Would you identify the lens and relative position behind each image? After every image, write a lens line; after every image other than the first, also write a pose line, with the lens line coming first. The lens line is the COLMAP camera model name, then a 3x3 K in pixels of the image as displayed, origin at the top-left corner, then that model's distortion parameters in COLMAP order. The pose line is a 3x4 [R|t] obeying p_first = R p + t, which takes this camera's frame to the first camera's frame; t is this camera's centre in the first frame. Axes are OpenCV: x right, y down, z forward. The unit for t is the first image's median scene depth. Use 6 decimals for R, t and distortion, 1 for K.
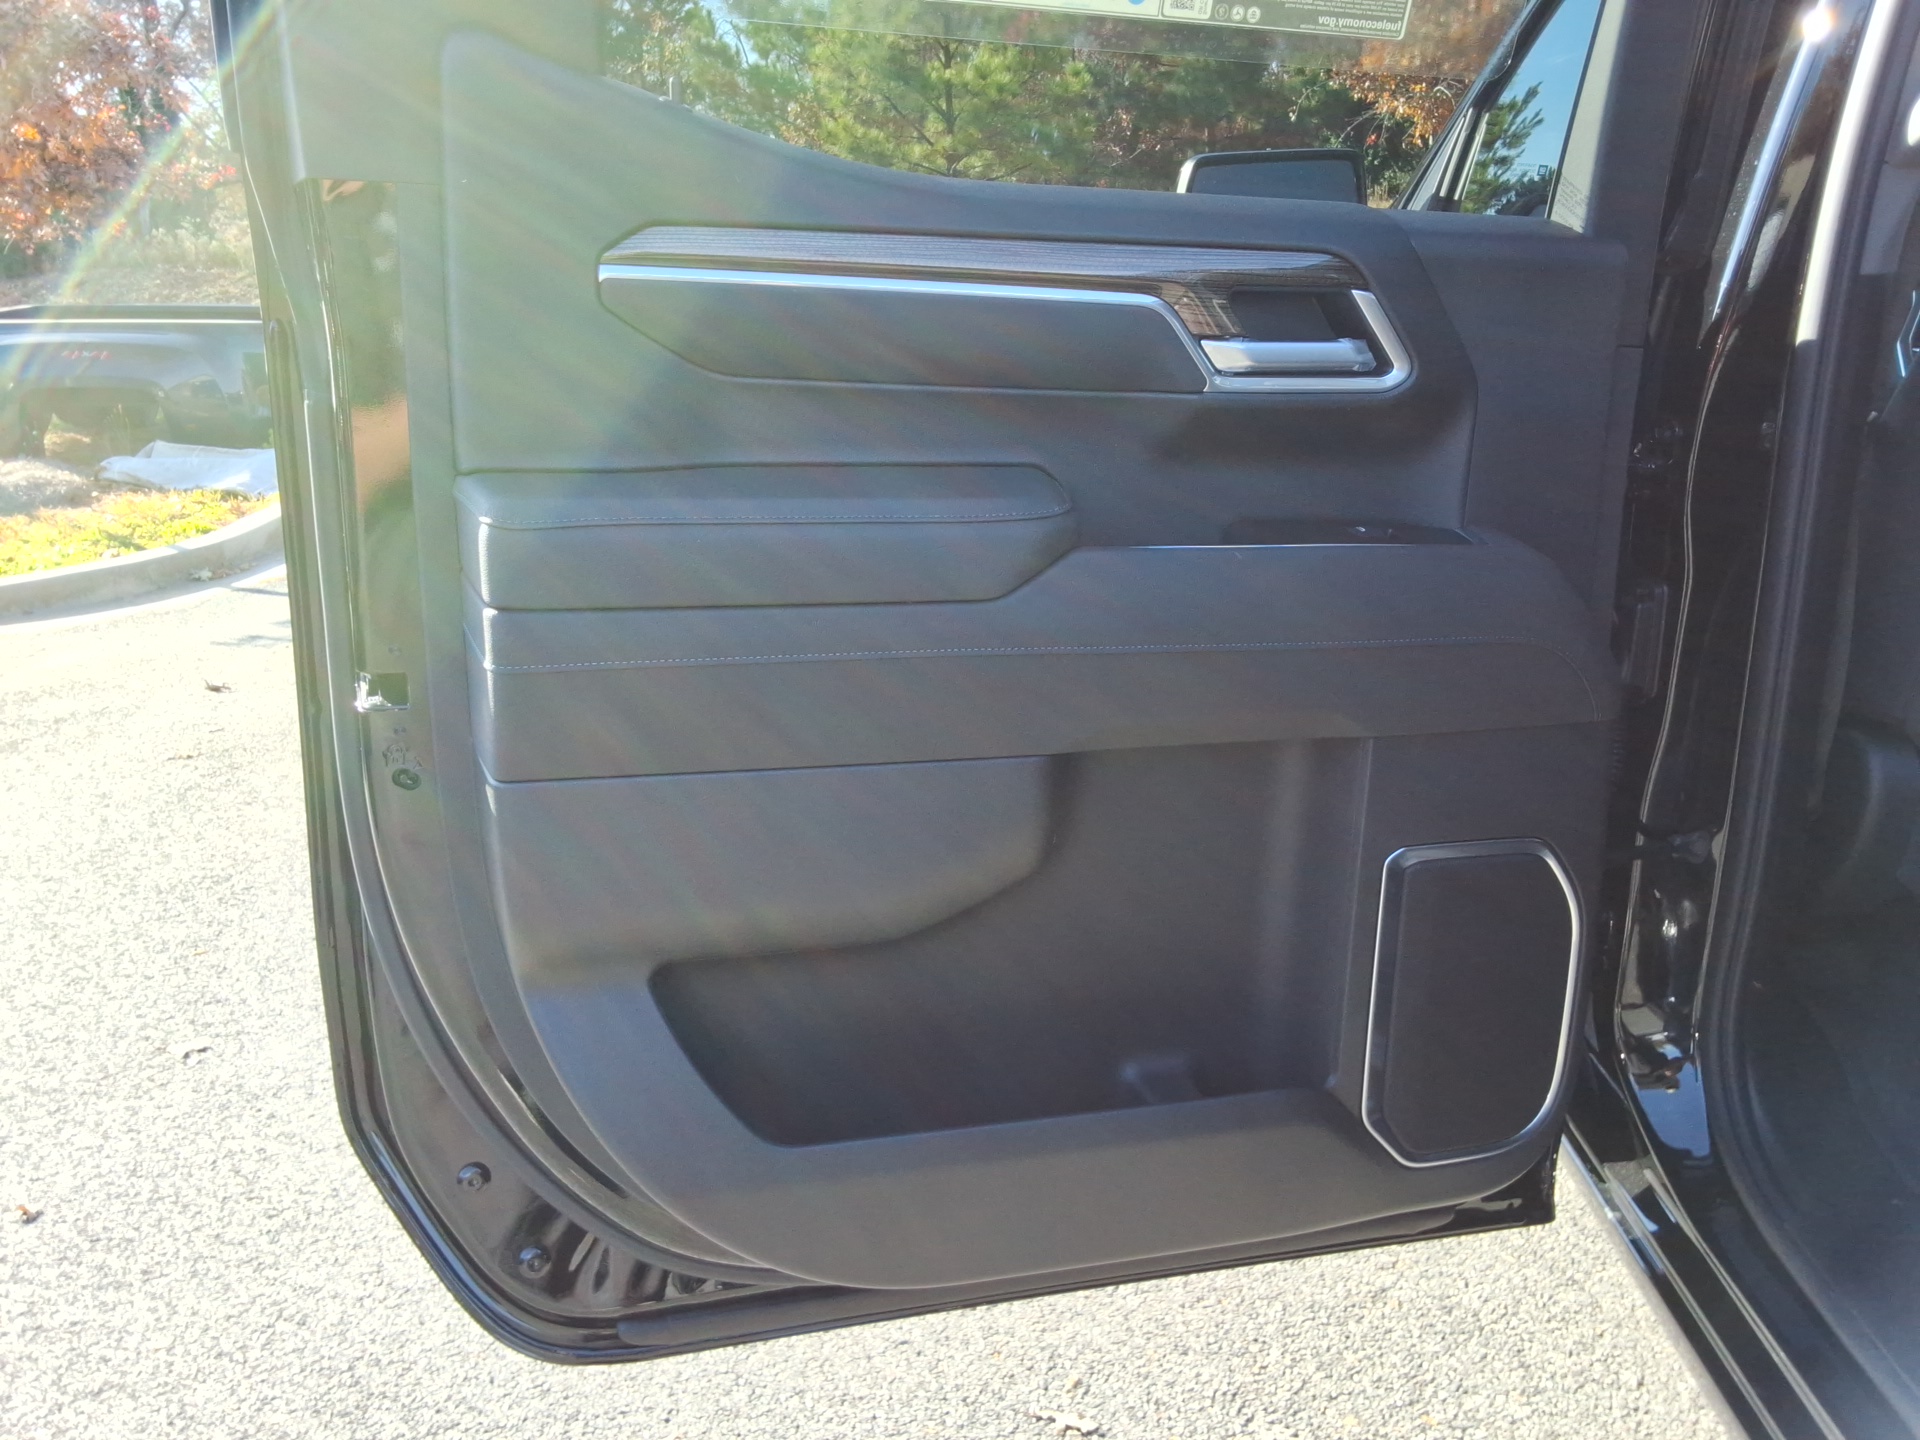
lens RADIAL K [[1564.6, 0, 972.9], [0, 1564.6, 697.2], [0, 0, 1]] dist [0.129373, -0.221986]
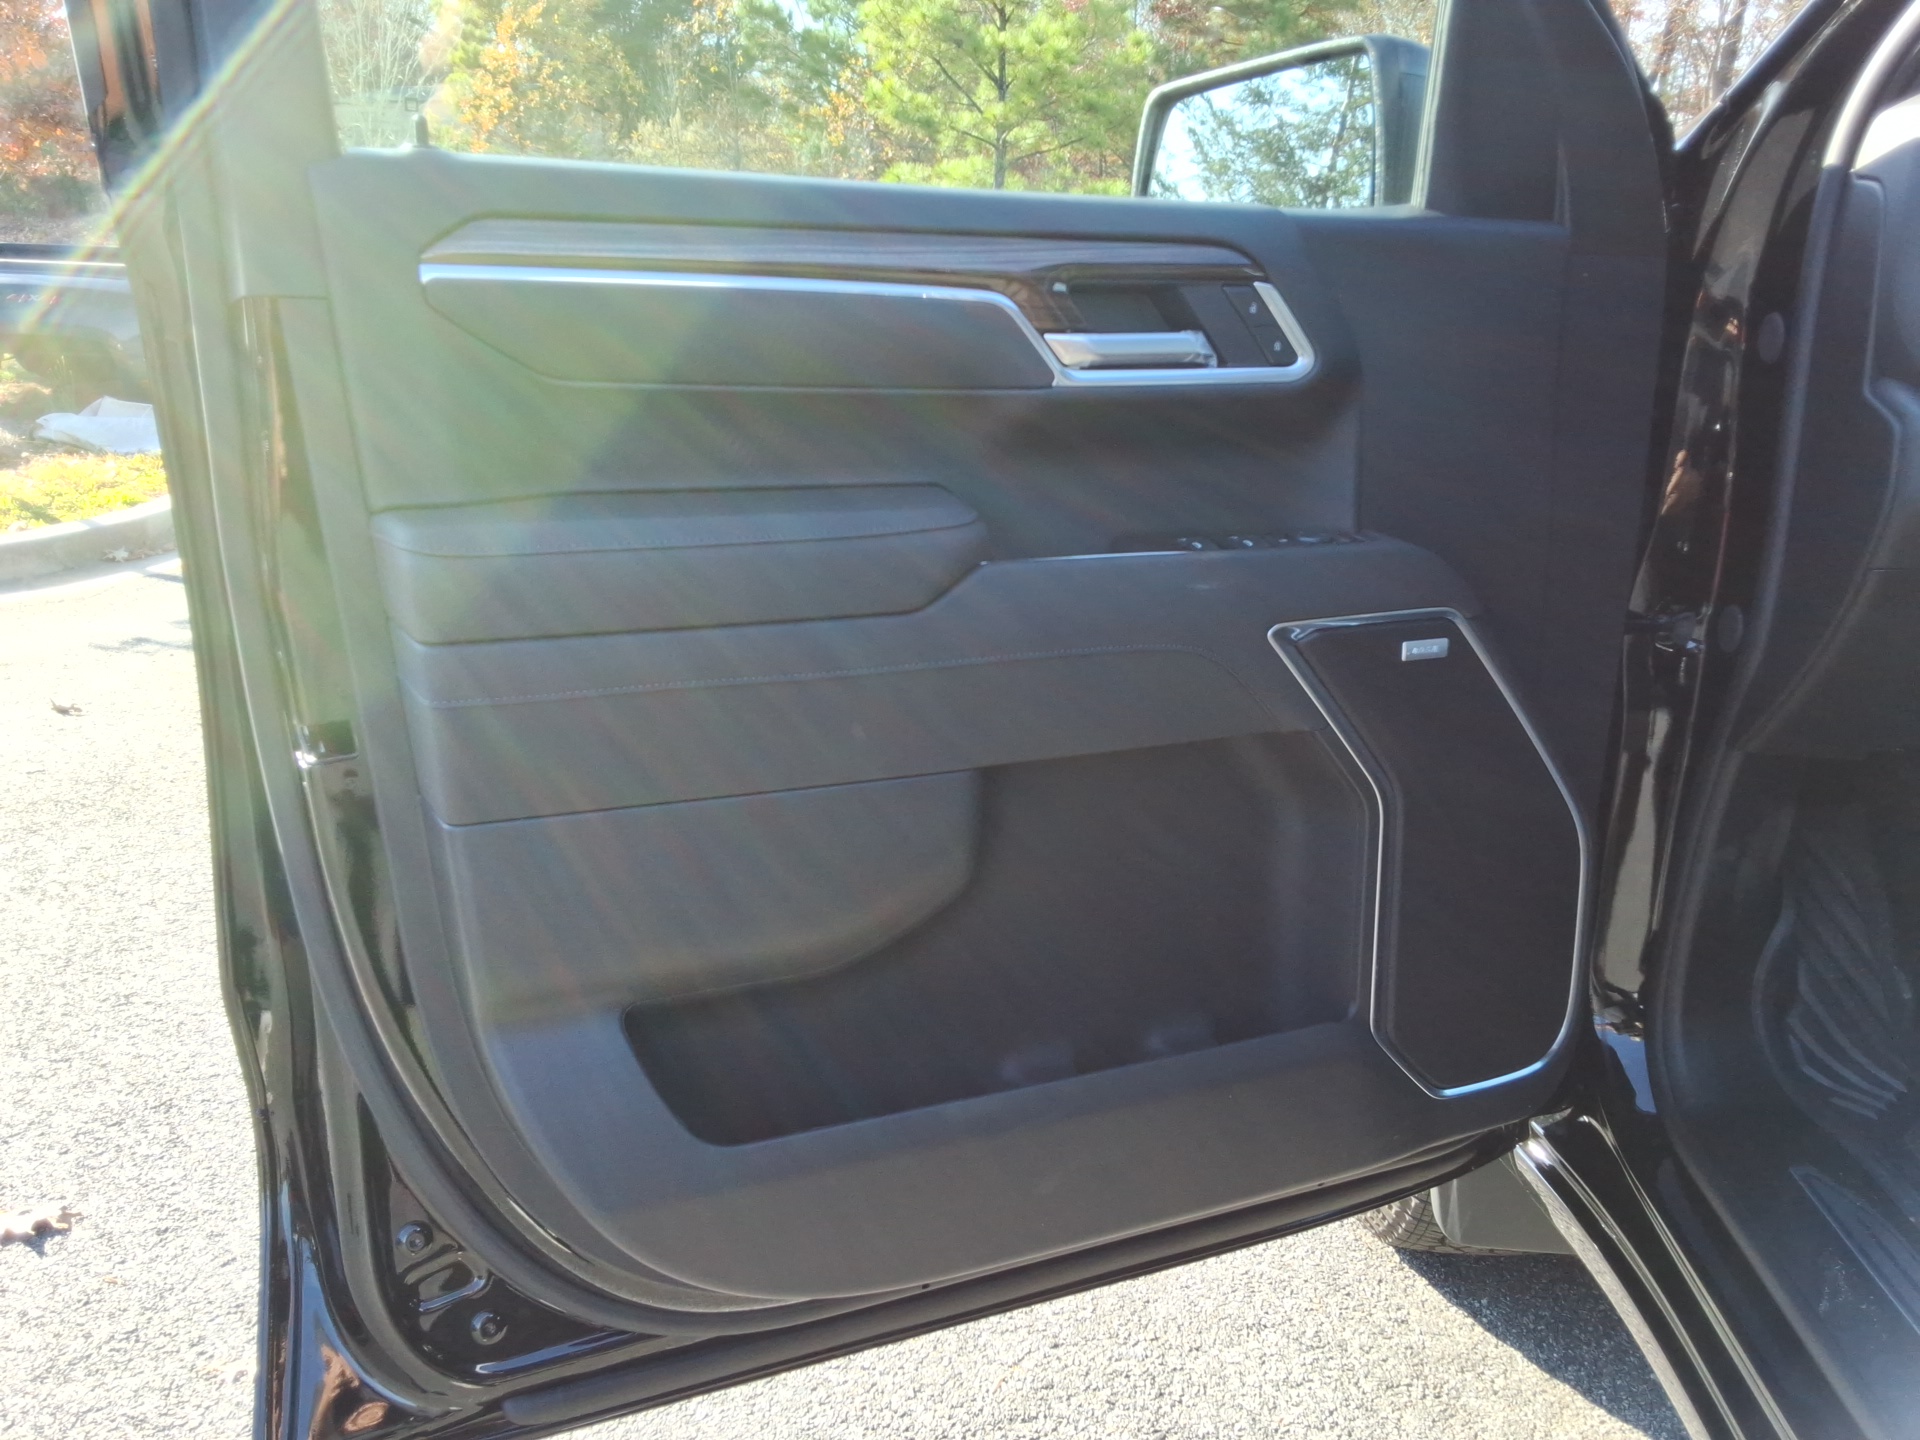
lens RADIAL K [[1564.6, 0, 972.9], [0, 1564.6, 697.2], [0, 0, 1]] dist [0.129373, -0.221986]
pose [[0.998787, 0.045513, -0.018770, 0.002512], [-0.045273, 0.998890, 0.013014, -0.011786], [0.019341, -0.012149, 0.999739, 0.049191]]
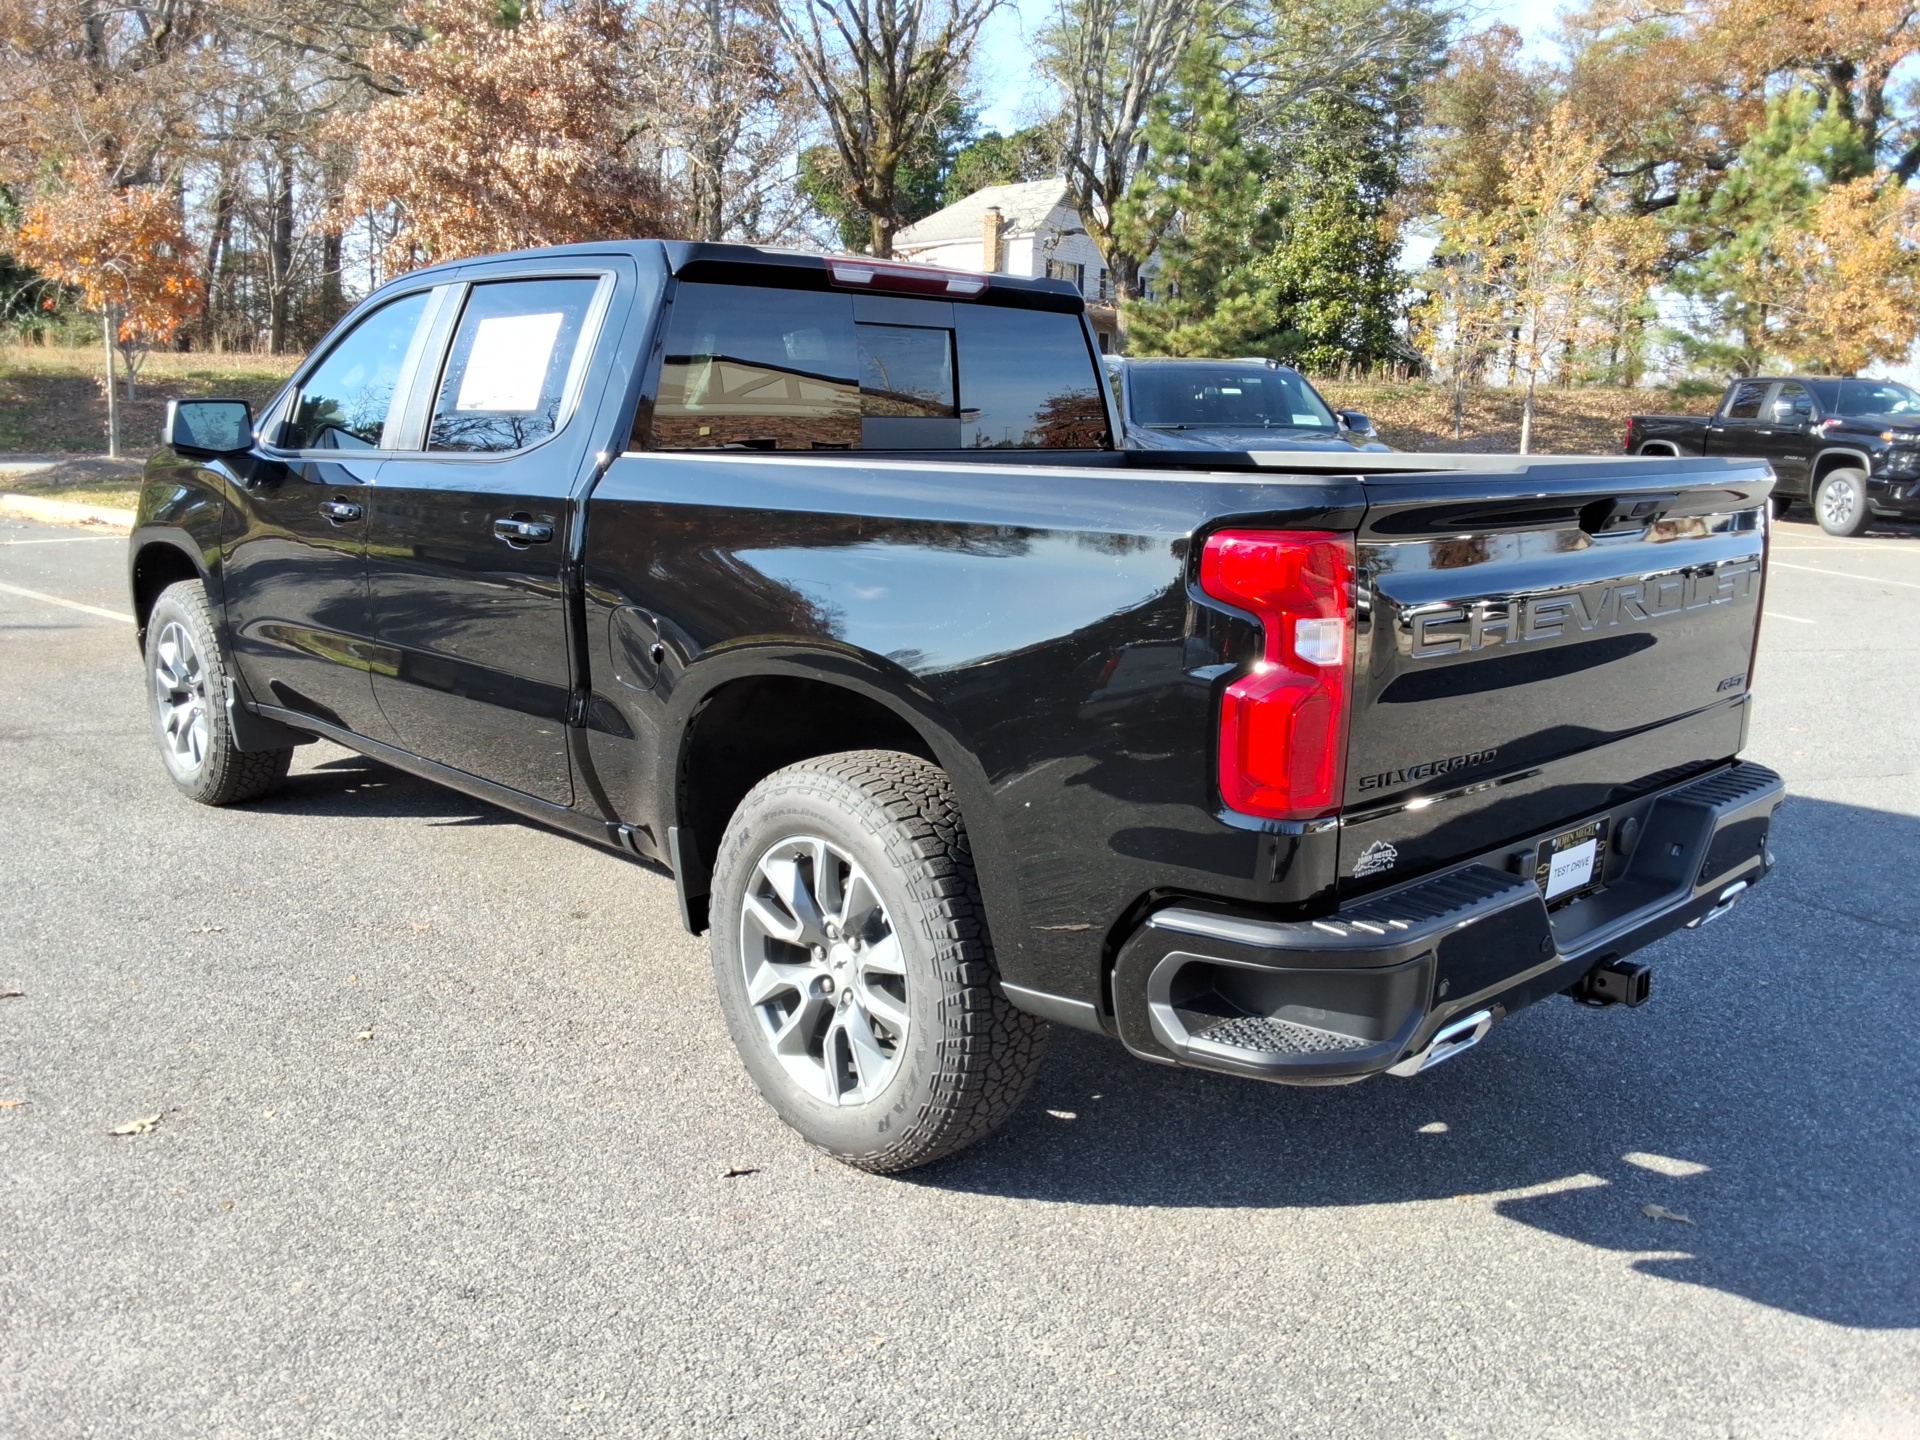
lens RADIAL K [[1533.3, 0, 968.2], [0, 1533.3, 692.2], [0, 0, 1]] dist [0.079263, -0.122262]
pose [[0.705931, -0.081704, 0.703553, -0.064620], [0.146398, 0.988706, -0.032075, 0.031081], [-0.692986, 0.125642, 0.709919, -0.132068]]
